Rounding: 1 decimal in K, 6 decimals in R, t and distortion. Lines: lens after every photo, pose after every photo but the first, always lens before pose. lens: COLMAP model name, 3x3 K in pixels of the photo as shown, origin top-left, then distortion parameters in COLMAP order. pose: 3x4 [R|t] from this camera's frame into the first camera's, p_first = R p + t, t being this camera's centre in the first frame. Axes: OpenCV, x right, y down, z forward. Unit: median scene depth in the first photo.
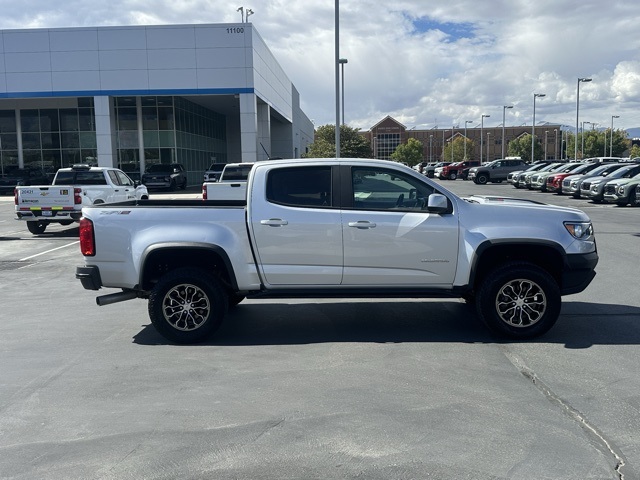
lens RADIAL K [[639.3, 0, 316.1], [0, 639.3, 236.2], [0, 0, 1]] dist [0.179250, -0.360211]
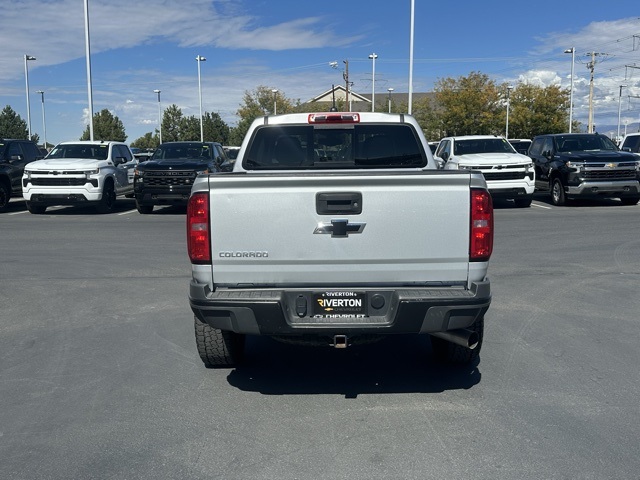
lens RADIAL K [[639.3, 0, 316.1], [0, 639.3, 236.2], [0, 0, 1]] dist [0.179250, -0.360211]
pose [[-0.033398, -0.105771, 0.993829, -0.899562], [0.112901, 0.987620, 0.108904, -0.066628], [-0.993045, 0.115841, -0.021042, 1.166207]]
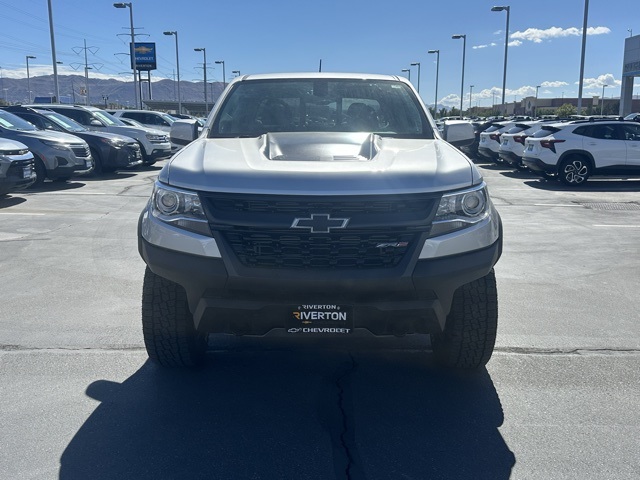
lens RADIAL K [[639.3, 0, 316.1], [0, 639.3, 236.2], [0, 0, 1]] dist [0.179250, -0.360211]
pose [[0.037705, 0.191841, -0.980701, 0.886074], [-0.106200, 0.976611, 0.186958, -0.085521], [0.993630, 0.097101, 0.057196, 1.069697]]
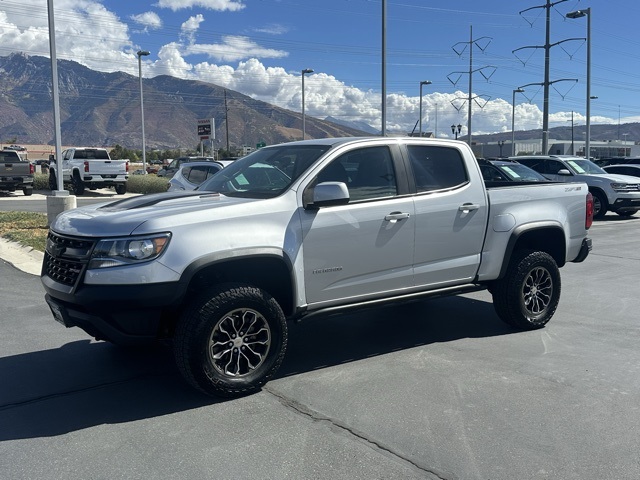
lens RADIAL K [[639.3, 0, 316.1], [0, 639.3, 236.2], [0, 0, 1]] dist [0.179250, -0.360211]
pose [[-0.780484, 0.090956, -0.618525, 0.659771], [-0.037723, 0.980706, 0.191816, -0.170211], [0.624037, 0.173042, -0.761993, 1.796858]]
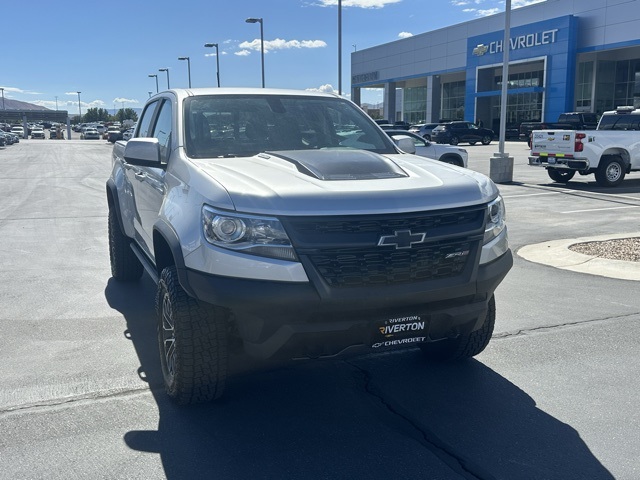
lens RADIAL K [[639.3, 0, 316.1], [0, 639.3, 236.2], [0, 0, 1]] dist [0.179250, -0.360211]
pose [[0.415074, 0.166352, -0.894450, 0.838767], [-0.094167, 0.985716, 0.139628, -0.072907], [0.904901, 0.026272, 0.424810, 0.841841]]
